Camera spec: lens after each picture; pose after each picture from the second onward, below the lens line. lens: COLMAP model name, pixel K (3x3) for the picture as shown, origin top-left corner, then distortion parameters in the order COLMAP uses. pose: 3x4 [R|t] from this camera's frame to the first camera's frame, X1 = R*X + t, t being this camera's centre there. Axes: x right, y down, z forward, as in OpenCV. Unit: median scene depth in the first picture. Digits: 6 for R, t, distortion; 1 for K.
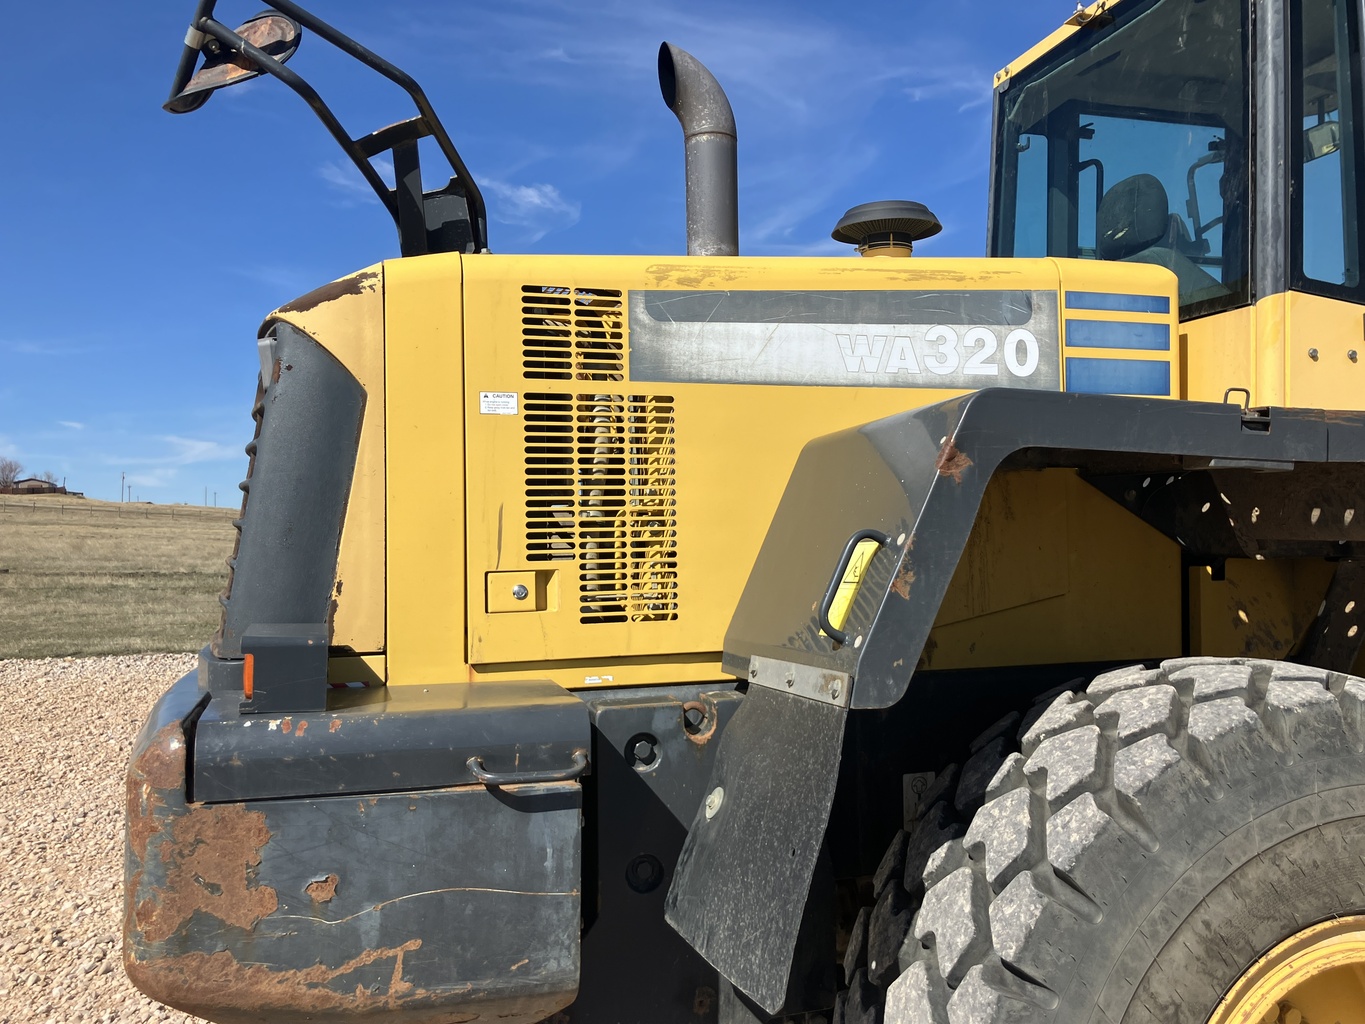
lens RADIAL K [[1146.6, 0, 682.8], [0, 1146.6, 534.9], [0, 0, 1]] dist [0.011874, -0.014173]
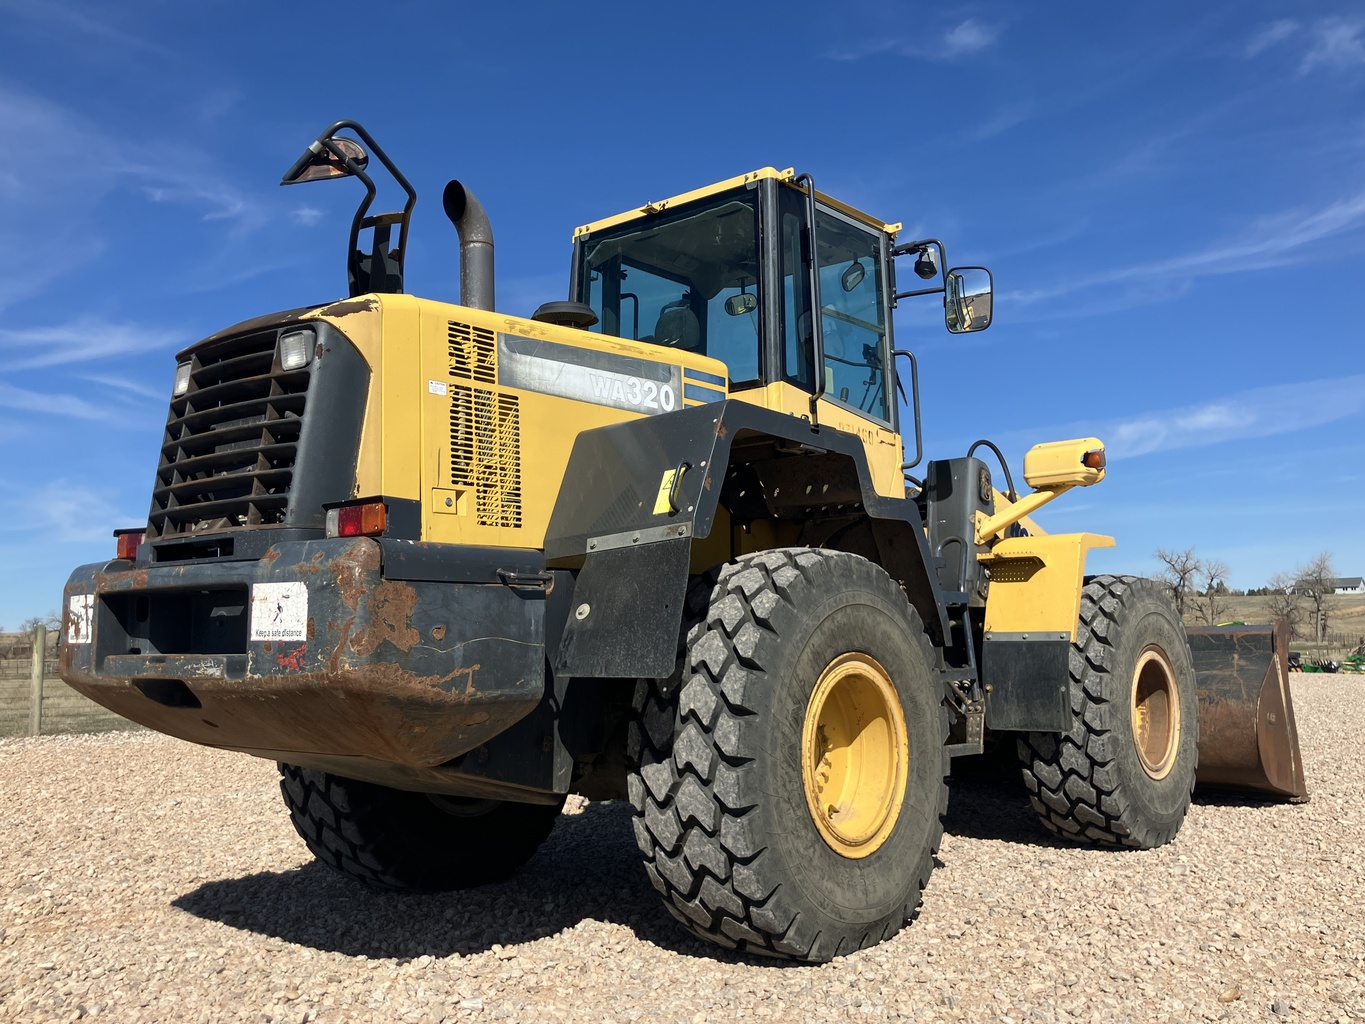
lens RADIAL K [[1210.3, 0, 684.7], [0, 1210.3, 552.4], [0, 0, 1]] dist [0.179801, -0.653018]
pose [[0.823017, 0.035519, 0.566905, -0.962957], [0.013117, 0.996588, -0.081483, 0.304756], [-0.567865, 0.074498, 0.819743, -0.711543]]
